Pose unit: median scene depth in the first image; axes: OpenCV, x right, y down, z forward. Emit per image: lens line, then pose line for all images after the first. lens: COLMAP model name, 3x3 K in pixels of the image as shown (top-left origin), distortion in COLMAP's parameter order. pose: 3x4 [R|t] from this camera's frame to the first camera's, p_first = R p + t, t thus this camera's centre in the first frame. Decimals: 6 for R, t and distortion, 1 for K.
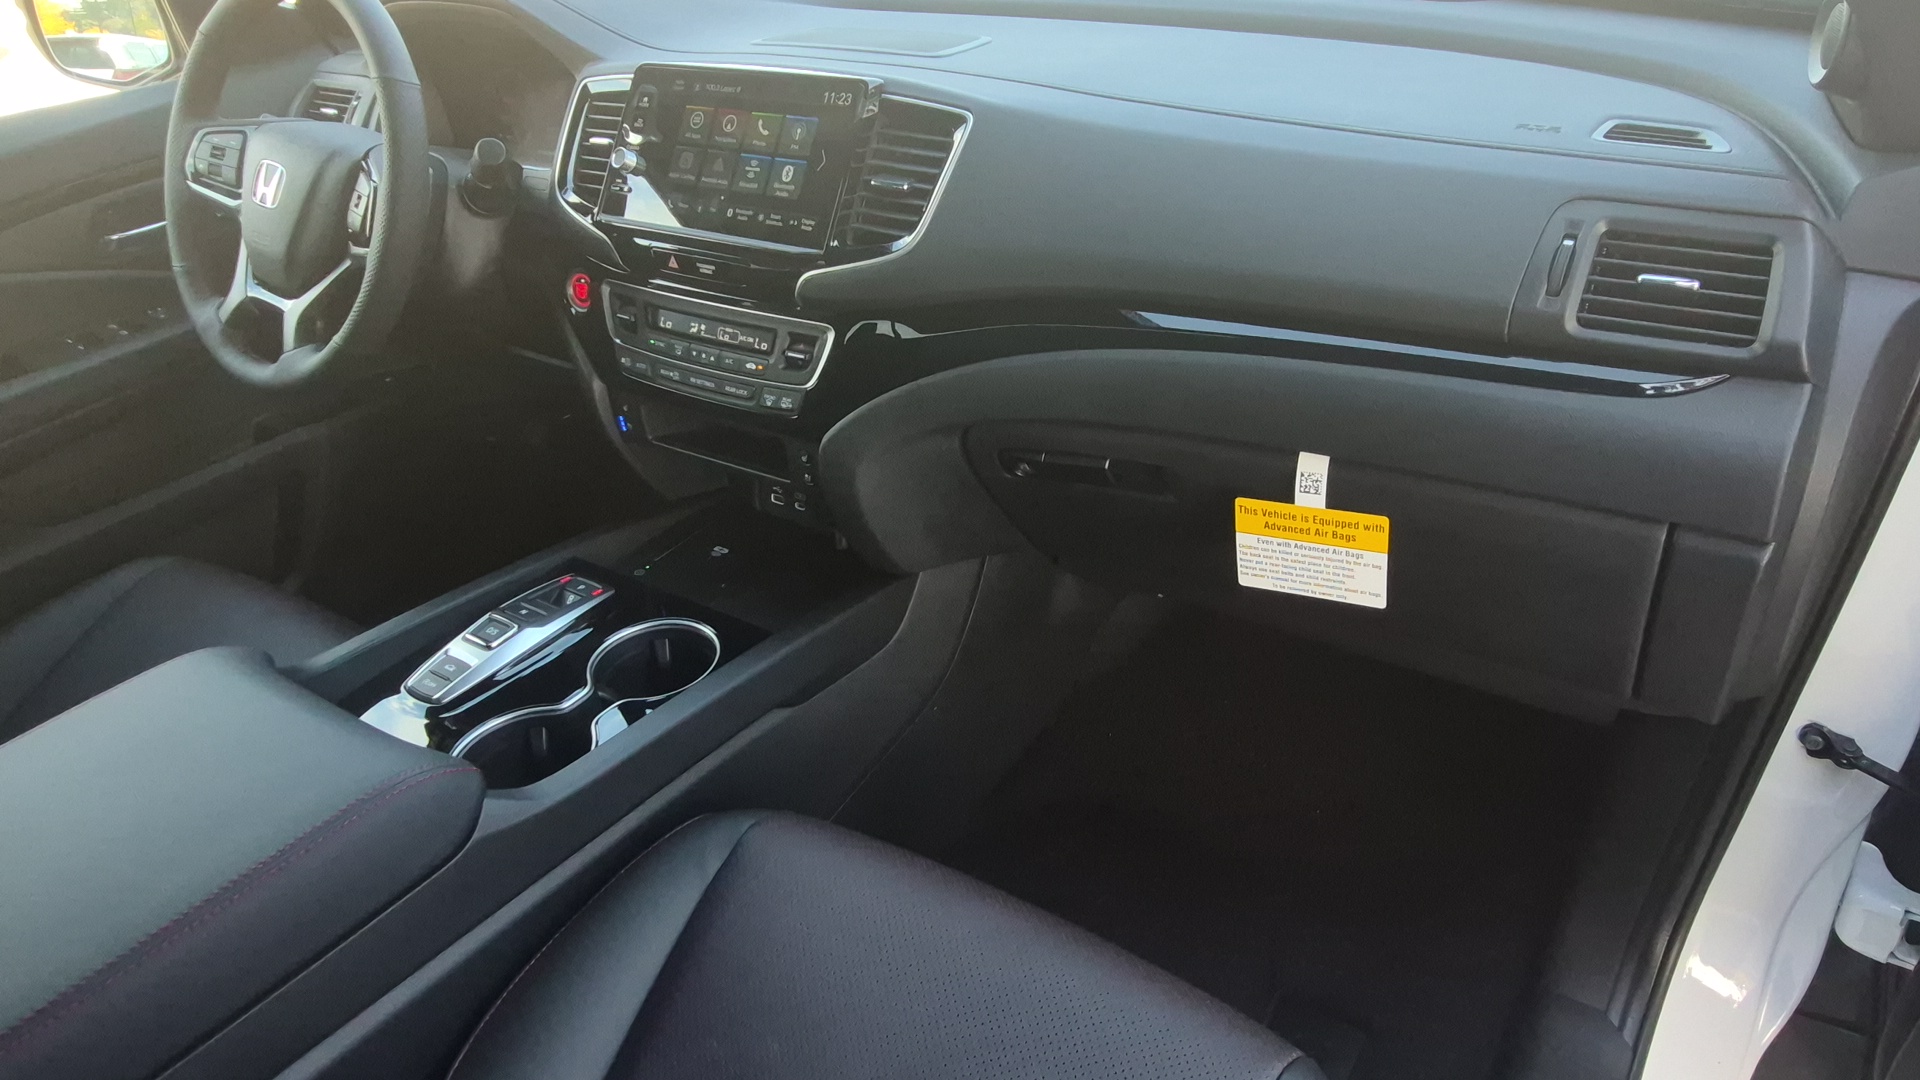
lens RADIAL K [[1285.4, 0, 960.0], [0, 1285.4, 540.0], [0, 0, 1]] dist [-0.002294, -0.001120]
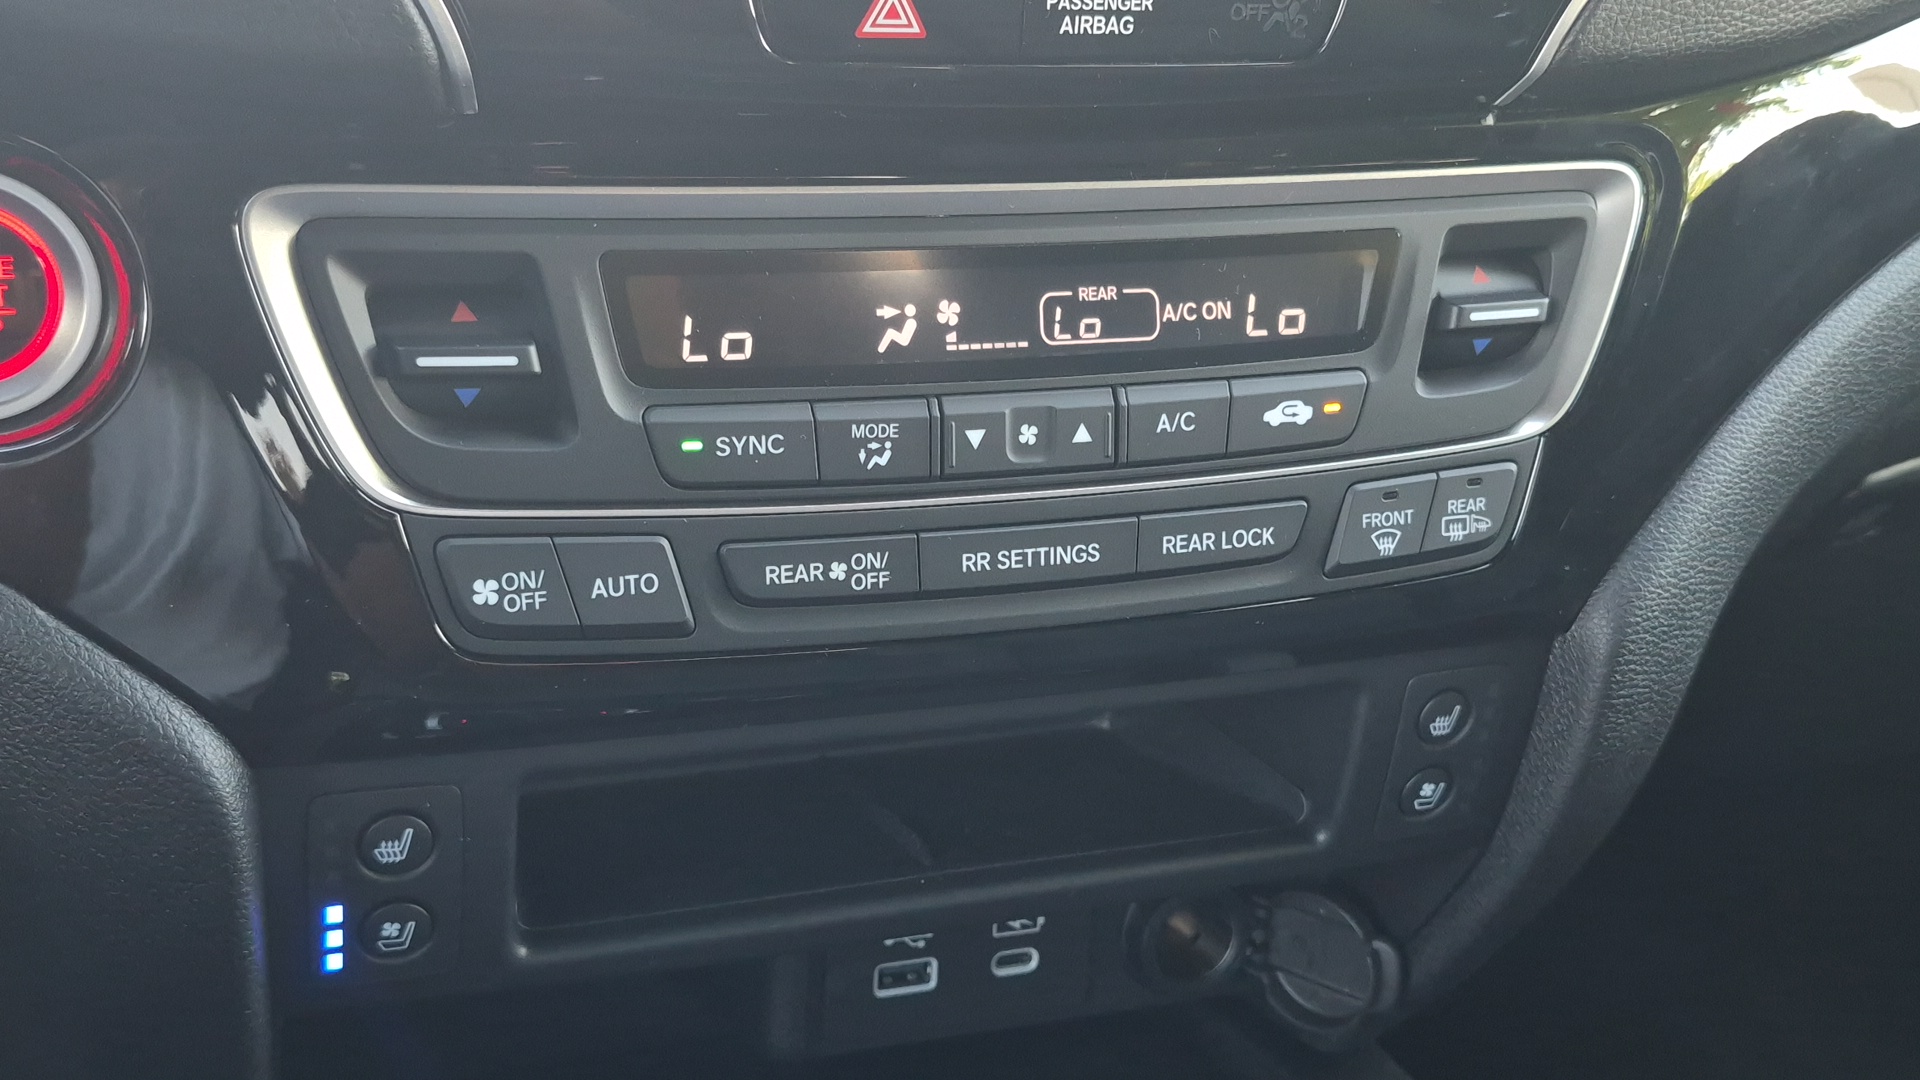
lens RADIAL K [[2267.5, 0, 960.0], [0, 2267.5, 540.0], [0, 0, 1]] dist [0.109818, -0.001738]
pose [[0.562237, -0.258181, 0.785641, -0.515717], [0.300383, 0.948888, 0.096862, -0.168944], [-0.770493, 0.181534, 0.611053, 0.789784]]
